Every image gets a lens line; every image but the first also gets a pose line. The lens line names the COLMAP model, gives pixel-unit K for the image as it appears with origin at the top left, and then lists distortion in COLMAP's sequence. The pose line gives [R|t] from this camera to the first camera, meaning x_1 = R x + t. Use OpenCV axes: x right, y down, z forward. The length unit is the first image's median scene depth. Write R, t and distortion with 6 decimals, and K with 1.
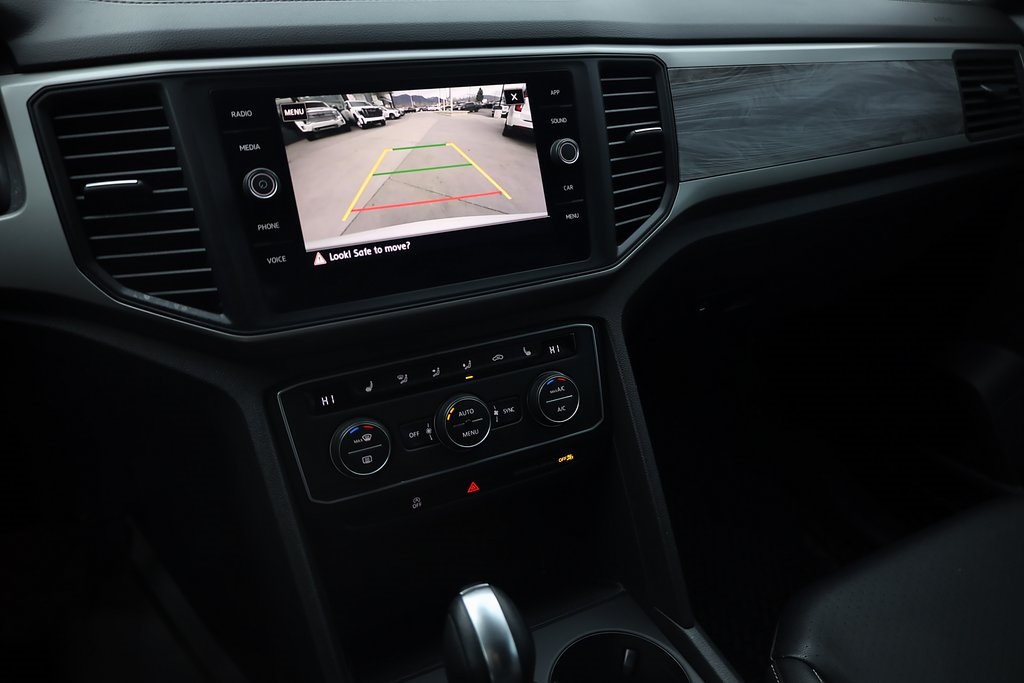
lens RADIAL K [[692.7, 0, 508.2], [0, 692.7, 343.1], [0, 0, 1]] dist [-0.026223, 0.024265]
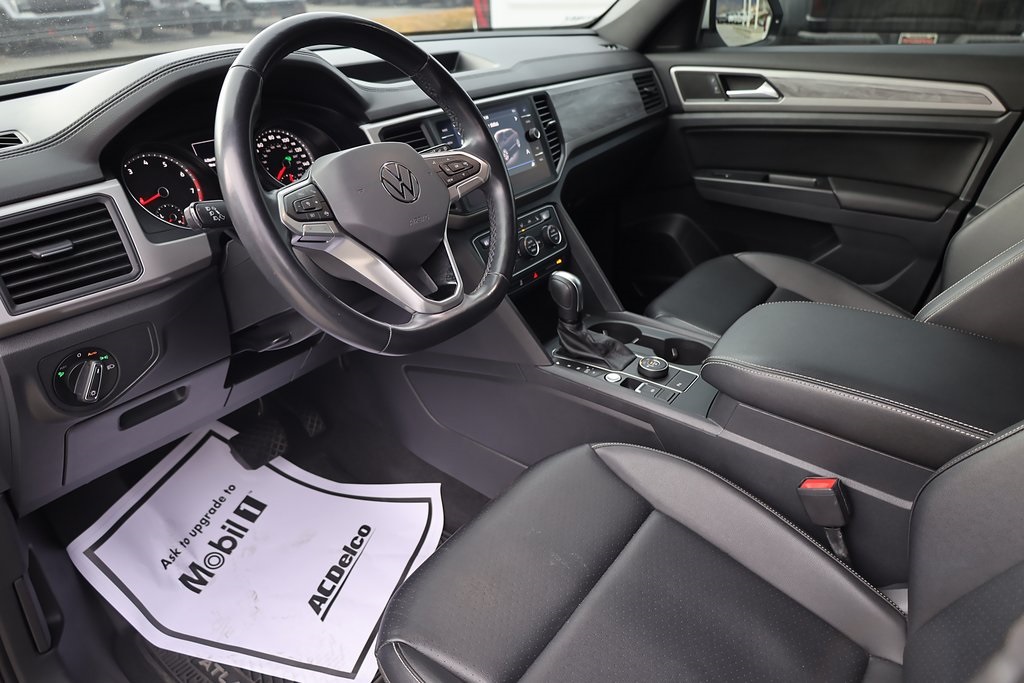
lens RADIAL K [[692.7, 0, 519.3], [0, 692.7, 343.9], [0, 0, 1]] dist [-0.026223, 0.024265]
pose [[0.874643, -0.244648, 0.418506, -1.094163], [0.250150, 0.967267, 0.042649, 0.306684], [-0.415241, 0.067387, 0.907212, -1.081143]]
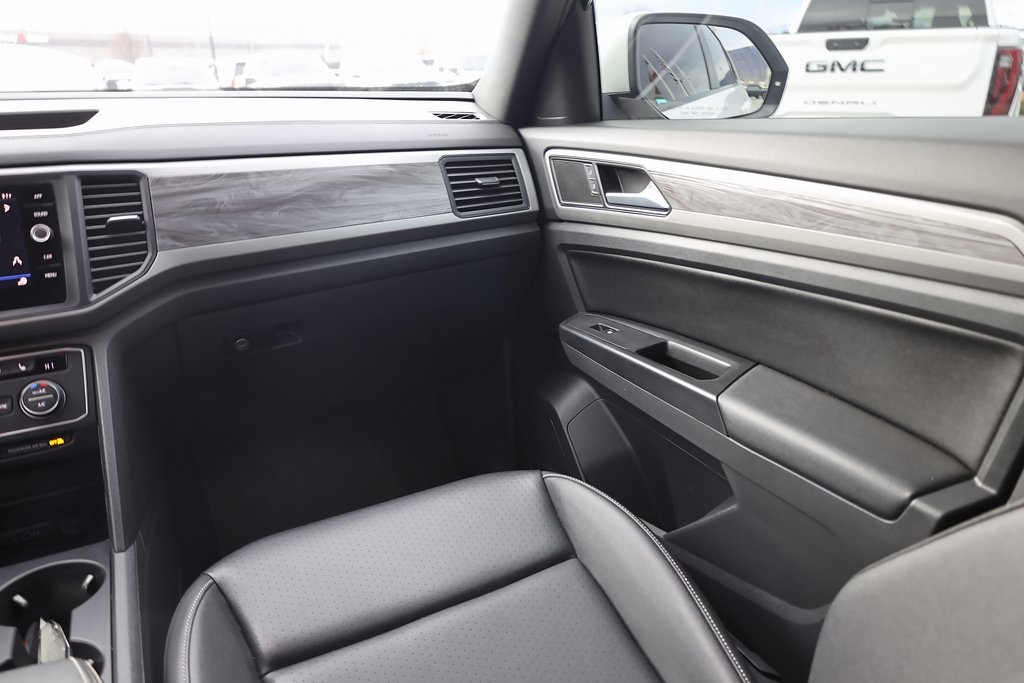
lens RADIAL K [[692.7, 0, 506.8], [0, 692.7, 340.9], [0, 0, 1]] dist [-0.026223, 0.024265]
pose [[0.998296, -0.041124, 0.041395, 0.958940], [0.046348, 0.989846, -0.134378, 0.193732], [-0.035449, 0.136067, 0.990065, -0.471199]]
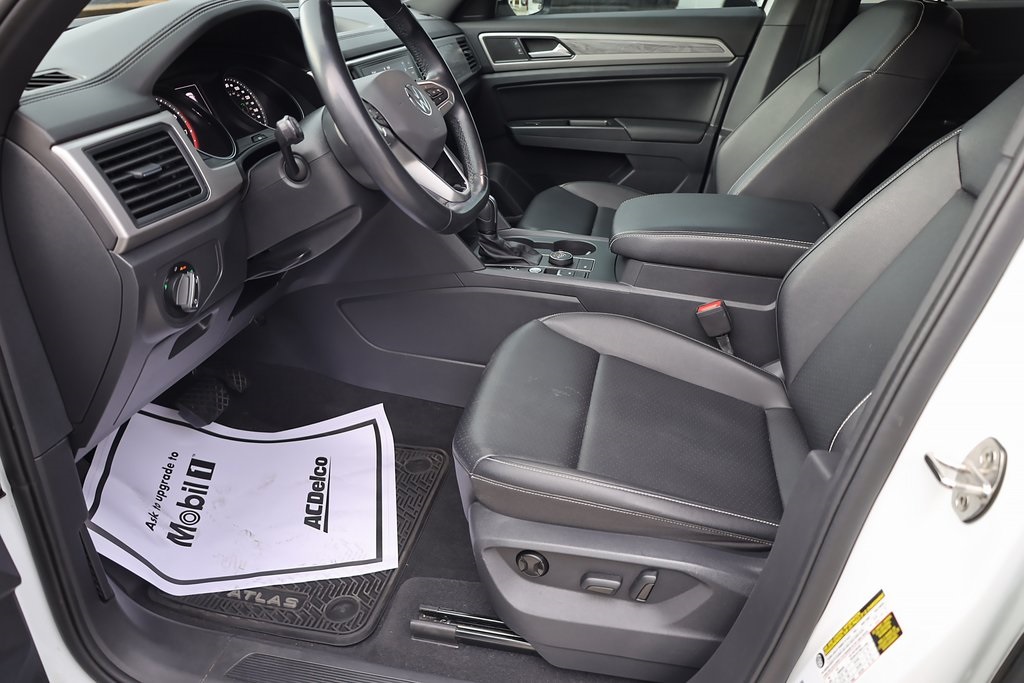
lens RADIAL K [[692.7, 0, 515.5], [0, 692.7, 343.3], [0, 0, 1]] dist [-0.026223, 0.024265]
pose [[0.603909, -0.384081, 0.698409, -1.954060], [0.383198, 0.908237, 0.168125, 0.346426], [-0.698894, 0.166097, 0.695672, -1.010334]]
